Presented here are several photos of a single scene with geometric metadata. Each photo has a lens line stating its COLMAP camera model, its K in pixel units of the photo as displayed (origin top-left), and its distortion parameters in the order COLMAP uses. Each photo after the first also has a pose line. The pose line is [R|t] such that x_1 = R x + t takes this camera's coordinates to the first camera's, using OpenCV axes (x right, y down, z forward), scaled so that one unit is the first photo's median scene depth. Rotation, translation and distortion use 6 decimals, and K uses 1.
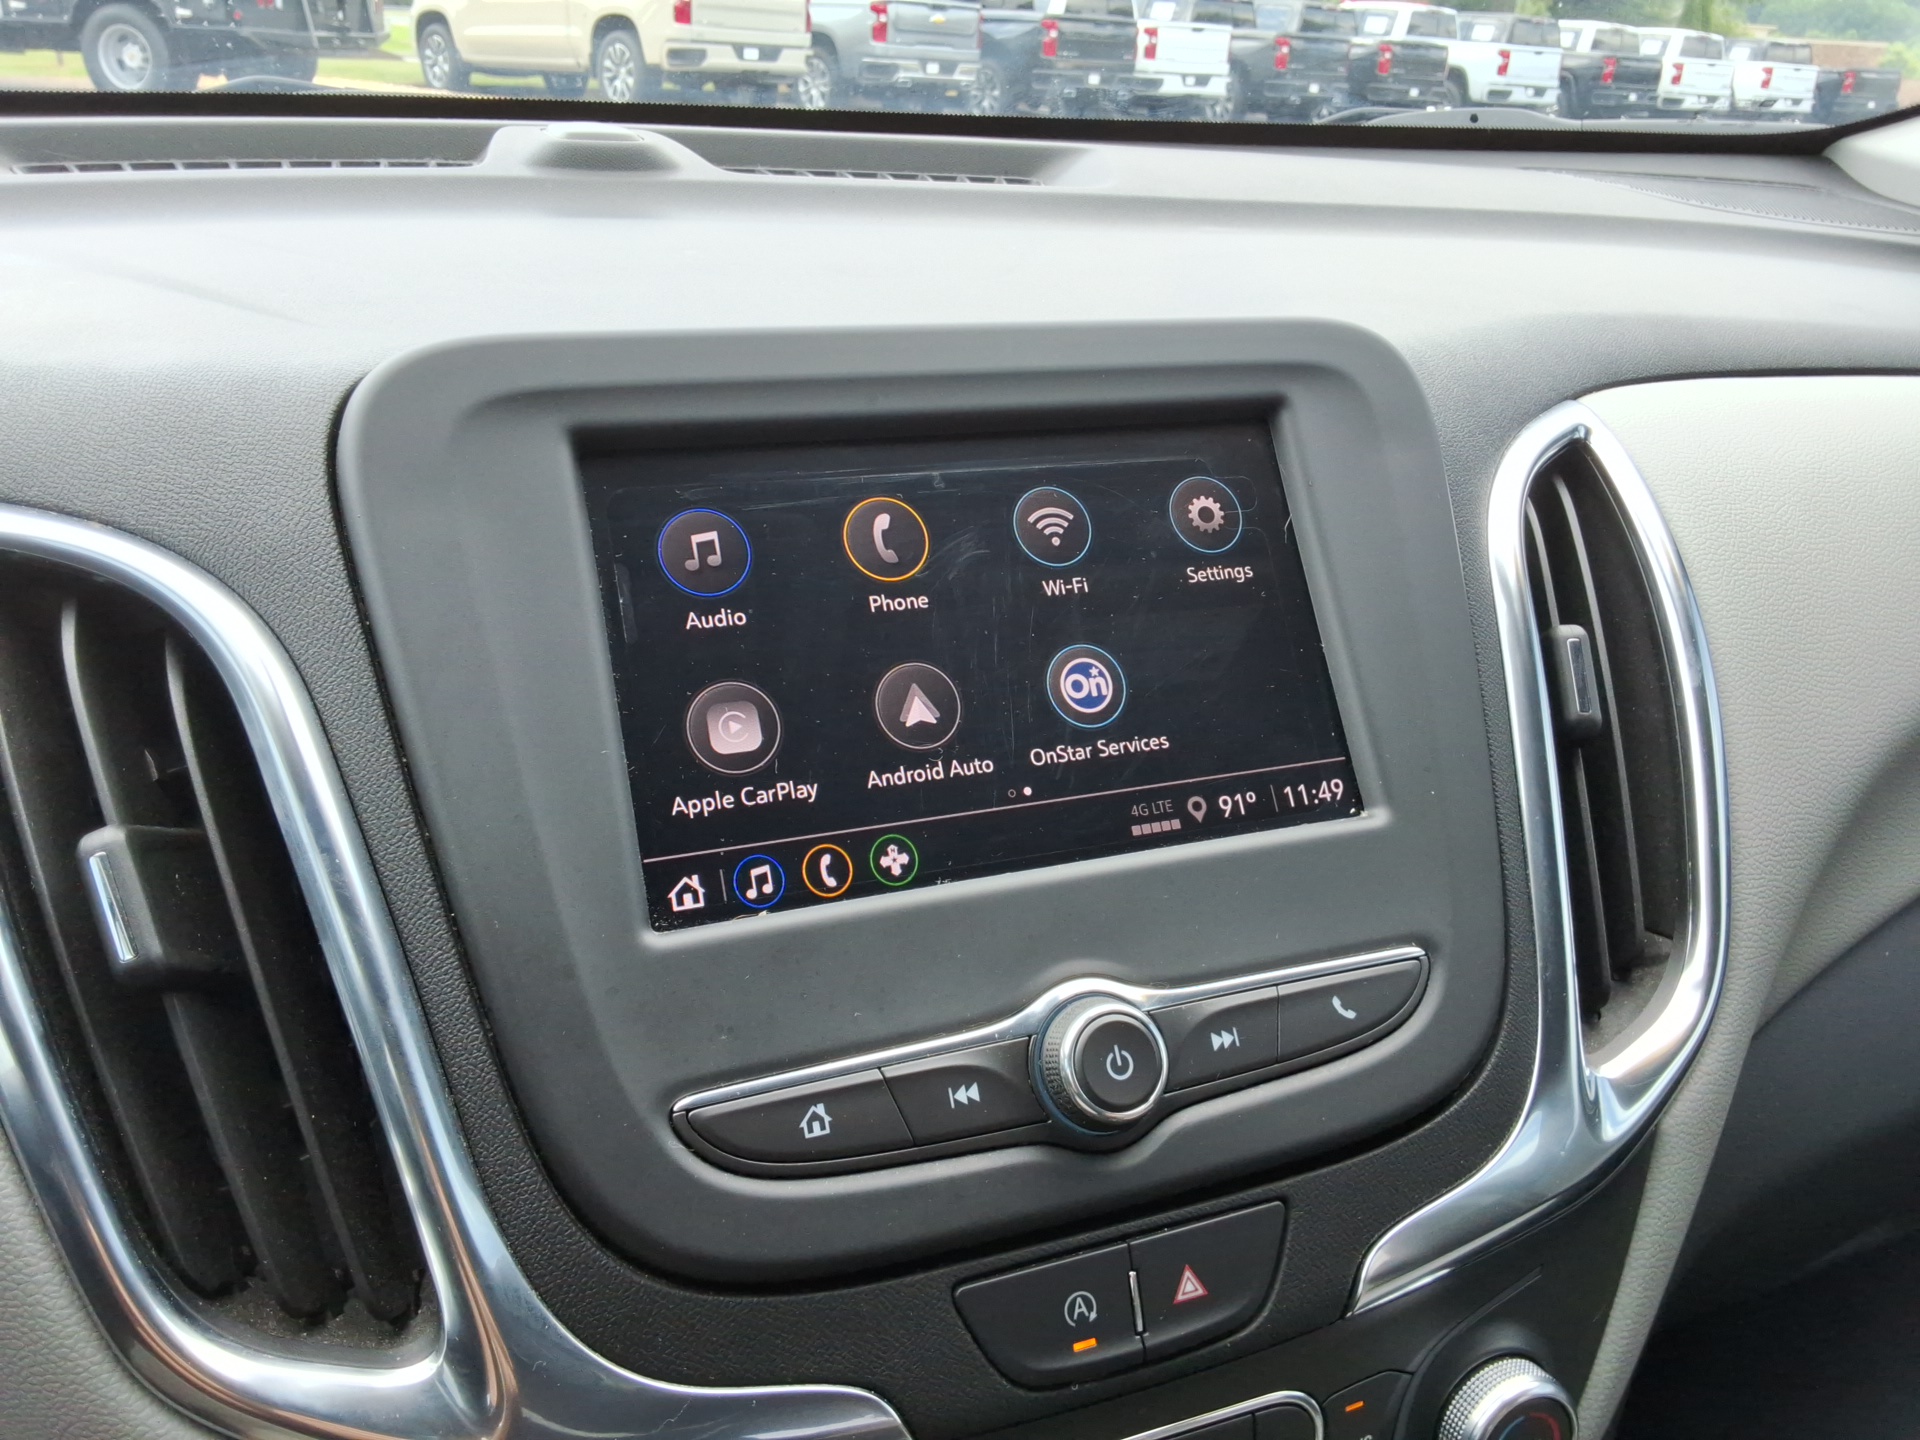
lens RADIAL K [[1561.0, 0, 976.6], [0, 1561.0, 701.7], [0, 0, 1]] dist [0.131781, -0.228152]
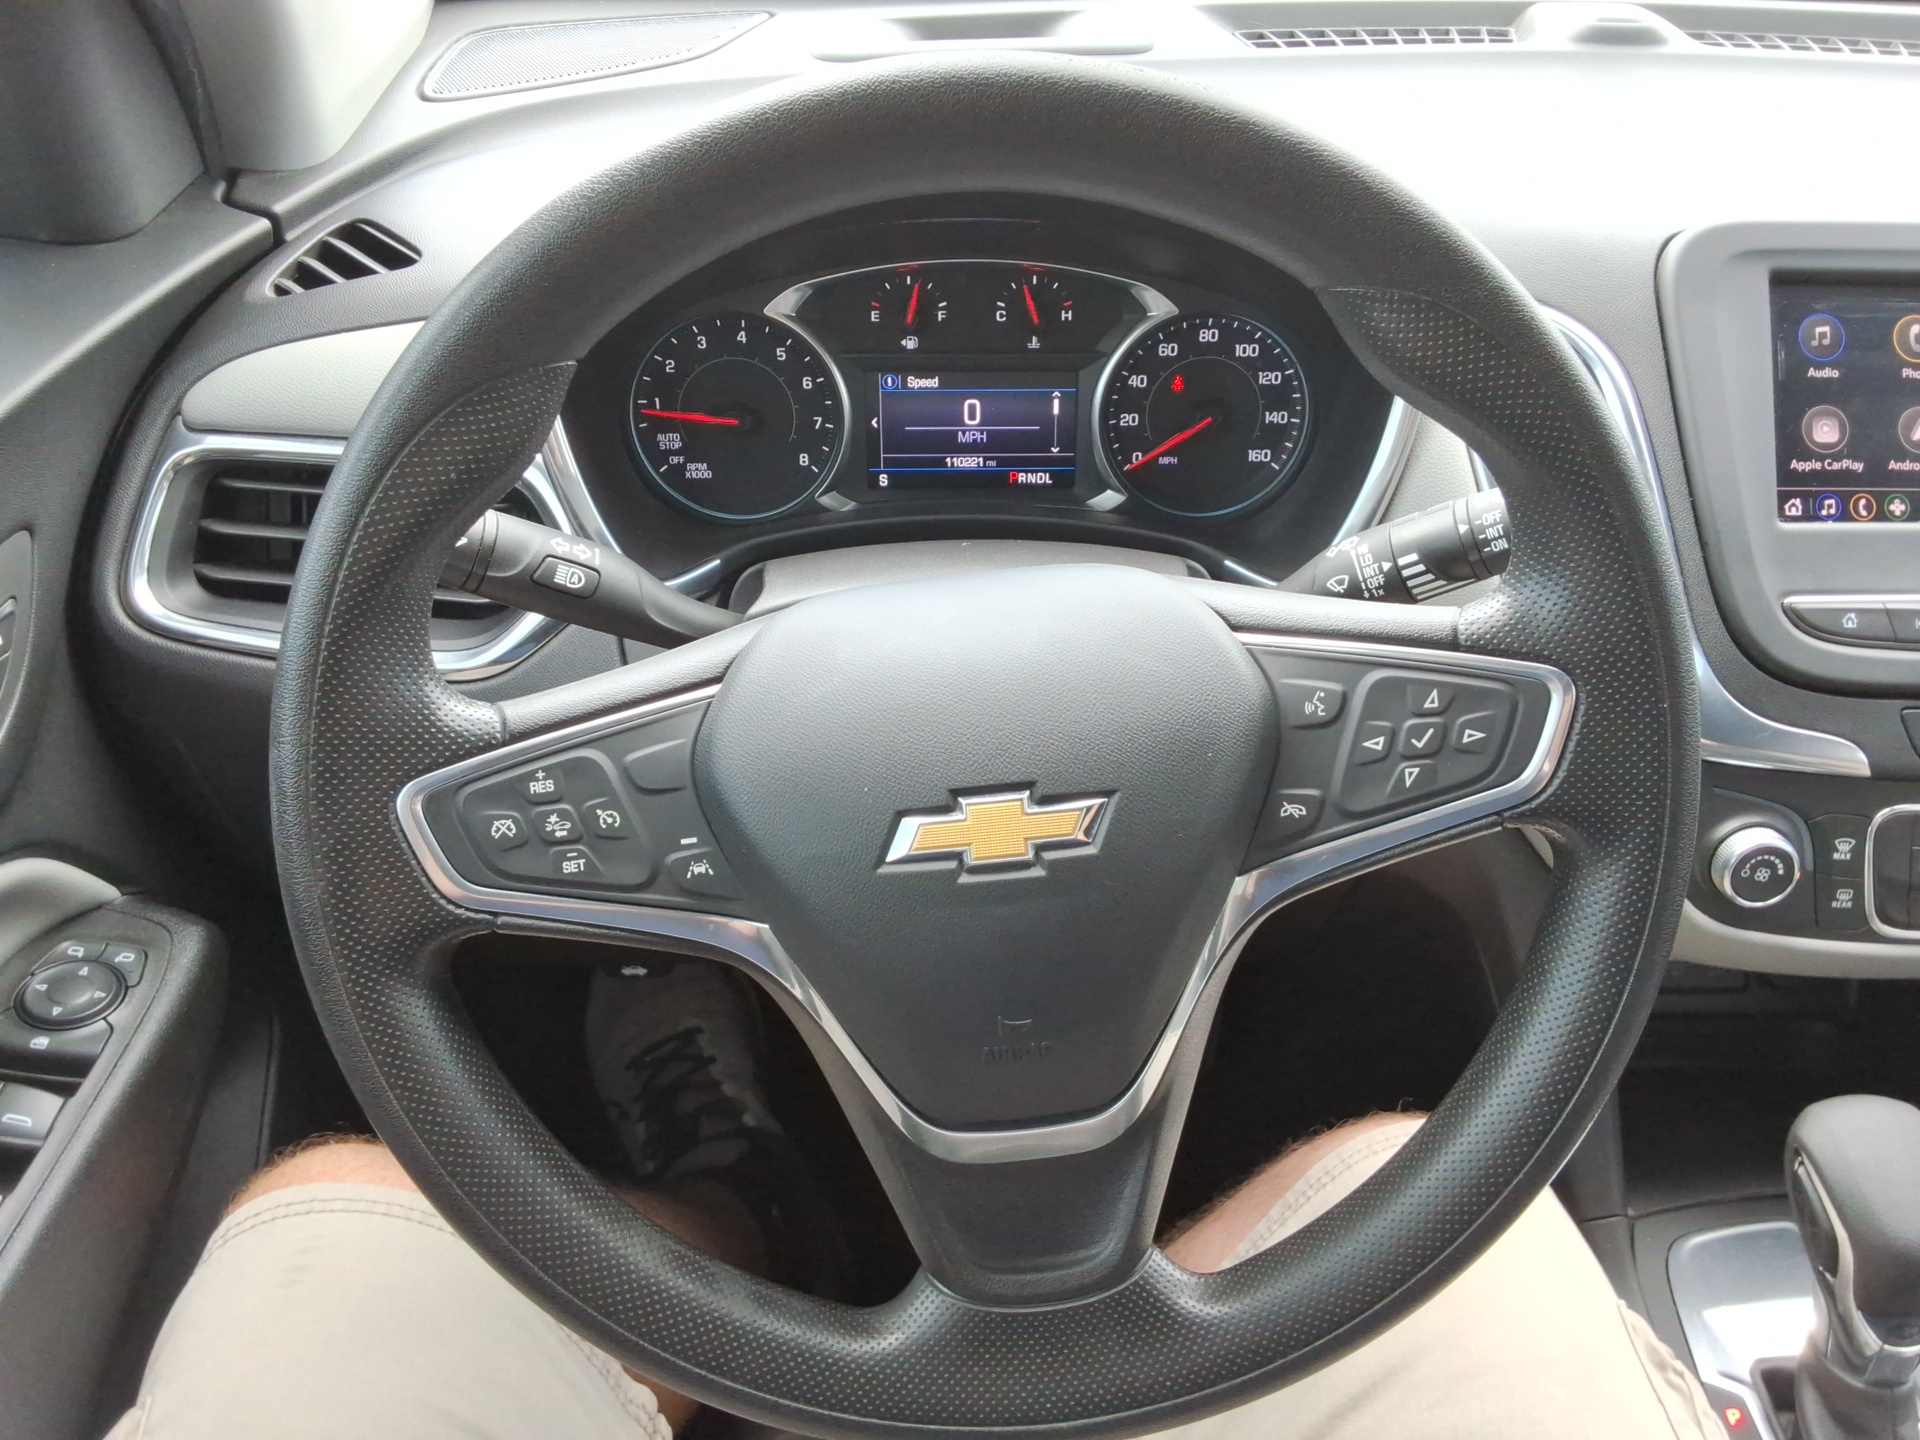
lens RADIAL K [[1542.7, 0, 975.5], [0, 1542.7, 701.2], [0, 0, 1]] dist [0.124504, -0.194062]
pose [[0.935701, 0.166527, -0.311018, -0.476549], [-0.113535, 0.976825, 0.181445, 0.111657], [0.334026, -0.134467, 0.932923, -1.244770]]
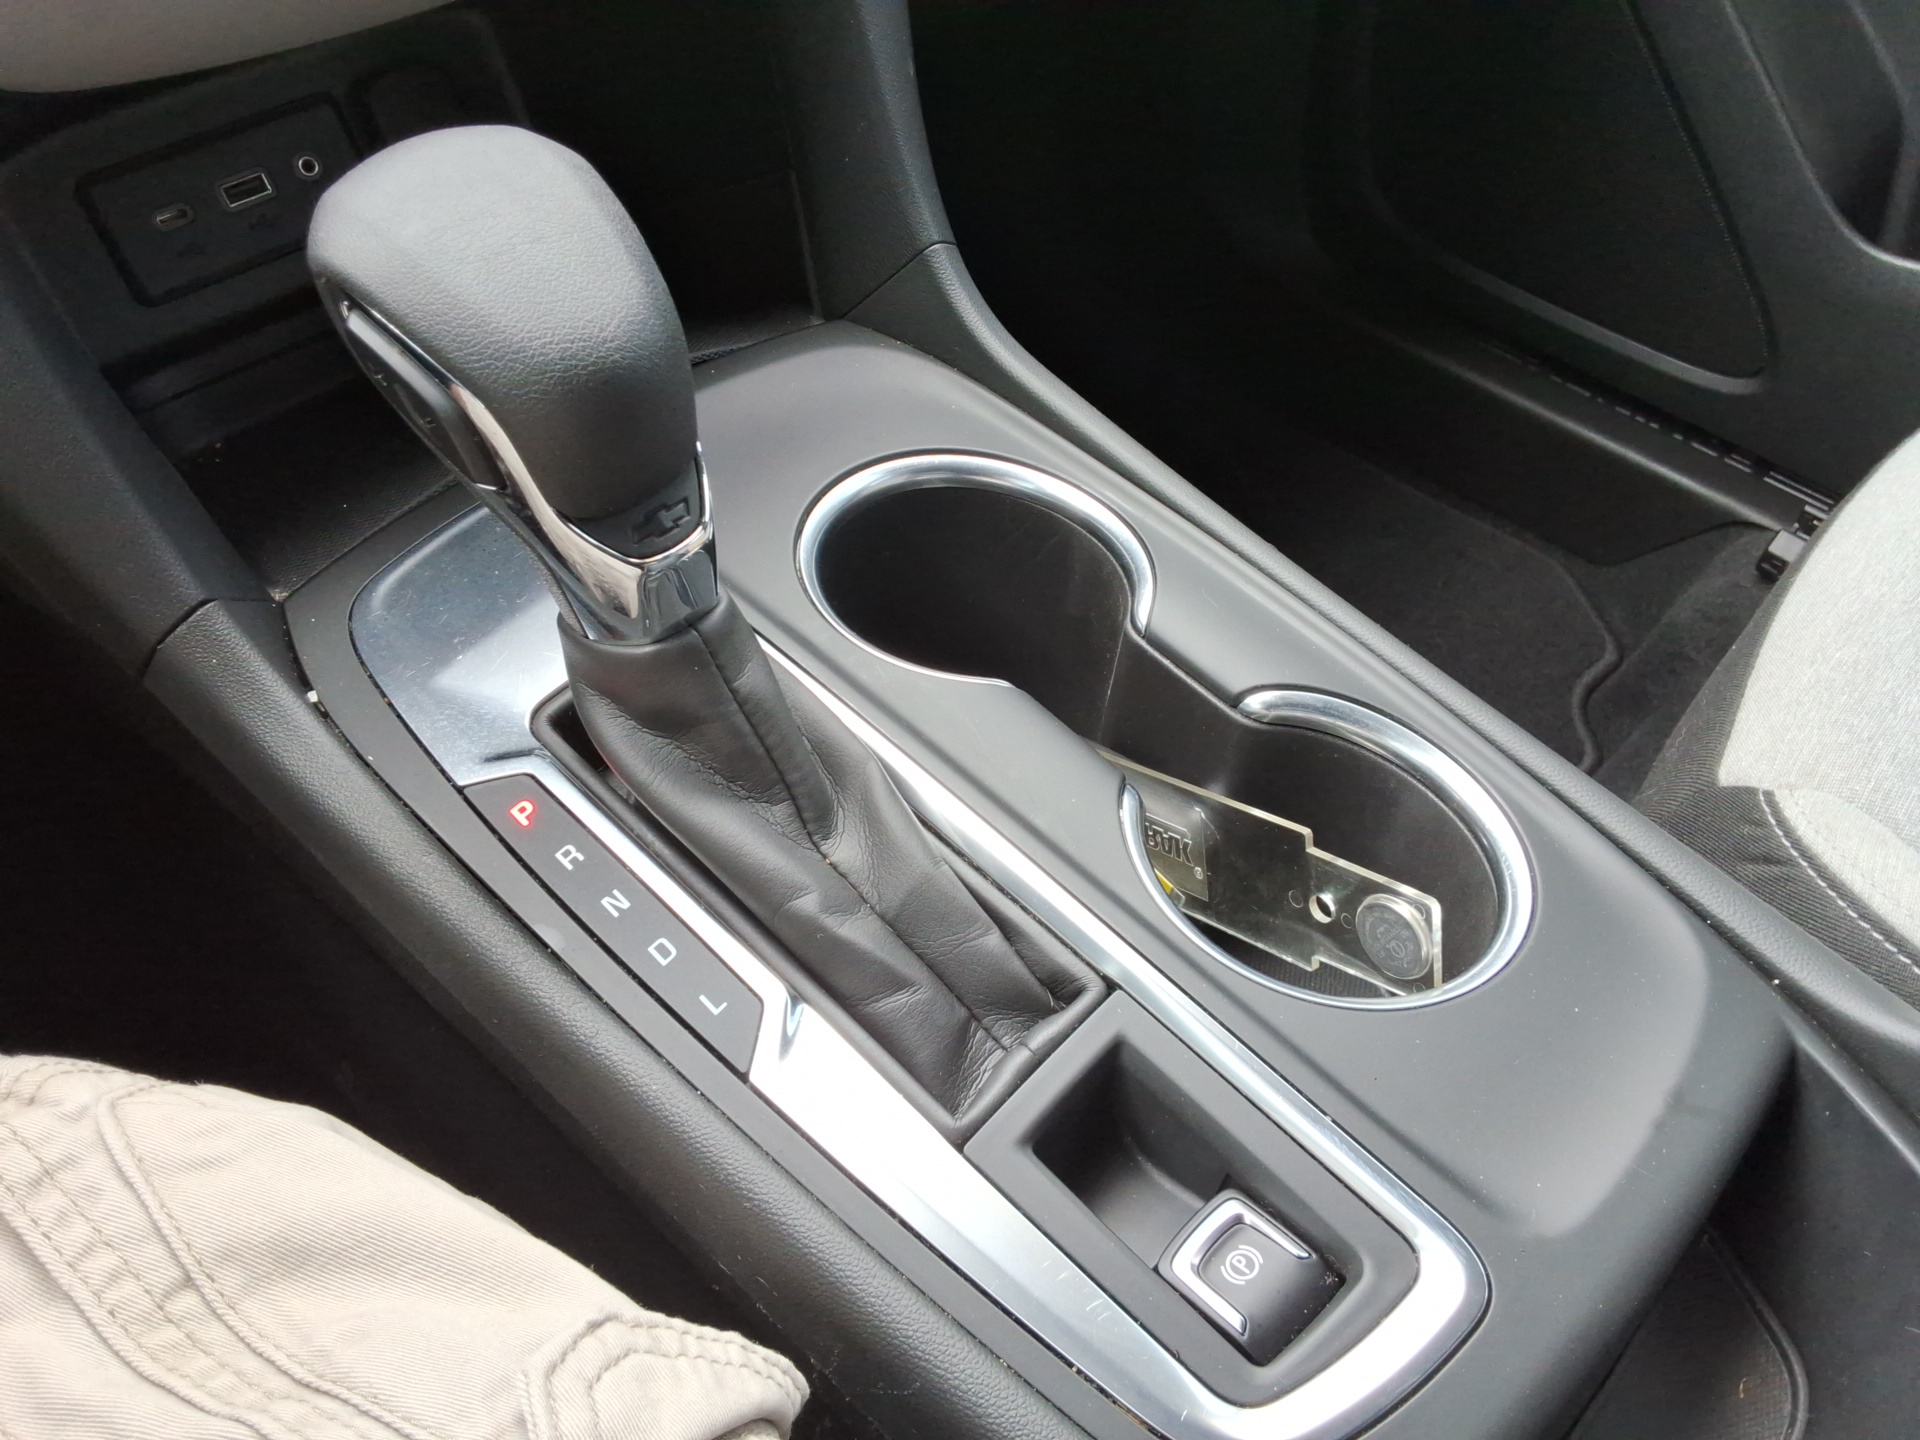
lens RADIAL K [[1567.8, 0, 963.4], [0, 1567.8, 708.0], [0, 0, 1]] dist [0.124358, -0.226727]
pose [[0.927205, -0.289249, 0.237964, -0.002996], [0.165570, 0.886398, 0.432302, 0.747586], [-0.335974, -0.361433, 0.869763, -0.240630]]
